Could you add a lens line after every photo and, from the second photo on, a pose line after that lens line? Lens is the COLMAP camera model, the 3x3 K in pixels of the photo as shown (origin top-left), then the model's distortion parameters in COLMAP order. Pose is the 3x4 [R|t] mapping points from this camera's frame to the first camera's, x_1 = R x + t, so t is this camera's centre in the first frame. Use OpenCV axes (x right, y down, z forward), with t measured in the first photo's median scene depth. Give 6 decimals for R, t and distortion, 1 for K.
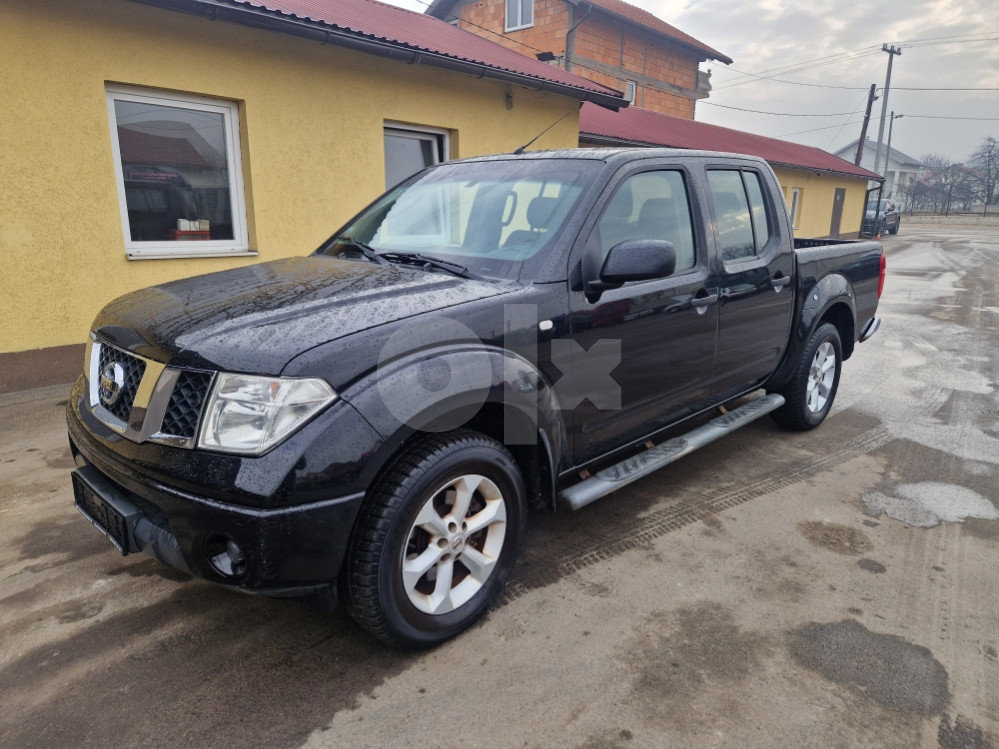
lens RADIAL K [[647.3, 0, 498.2], [0, 647.3, 358.1], [0, 0, 1]] dist [0.091355, -0.078332]
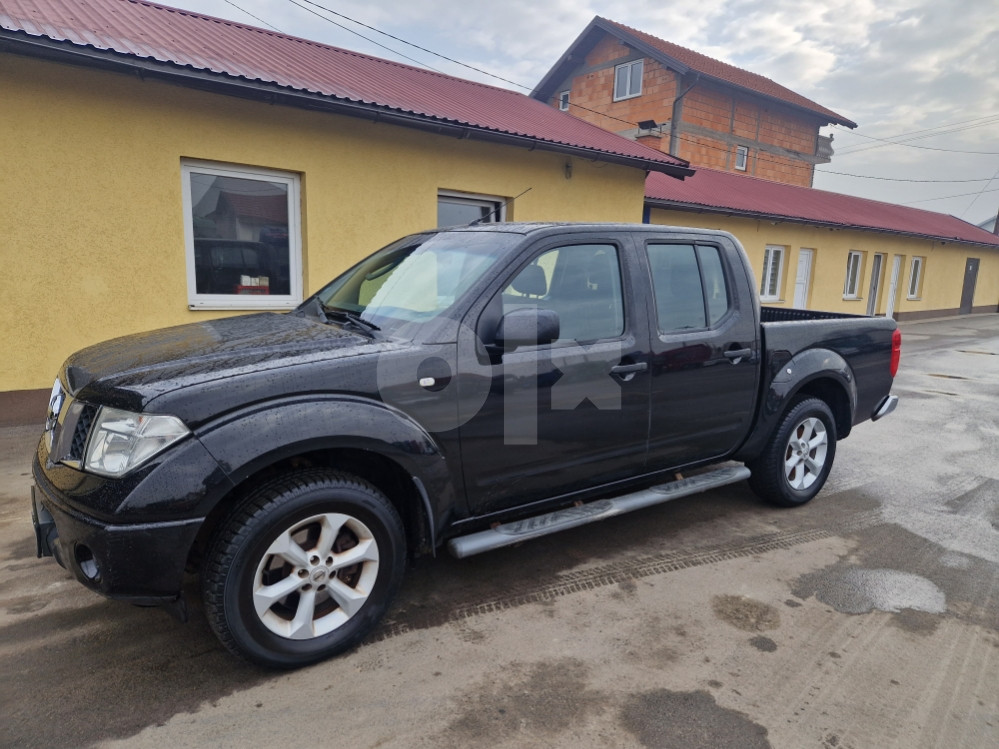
lens RADIAL K [[643.2, 0, 499.5], [0, 643.2, 374.5], [0, 0, 1]] dist [0.089412, -0.075363]
pose [[0.987386, 0.049024, -0.150549, 0.264711], [-0.058533, 0.996517, -0.059393, -0.004414], [0.147113, 0.067455, 0.986817, -0.042954]]
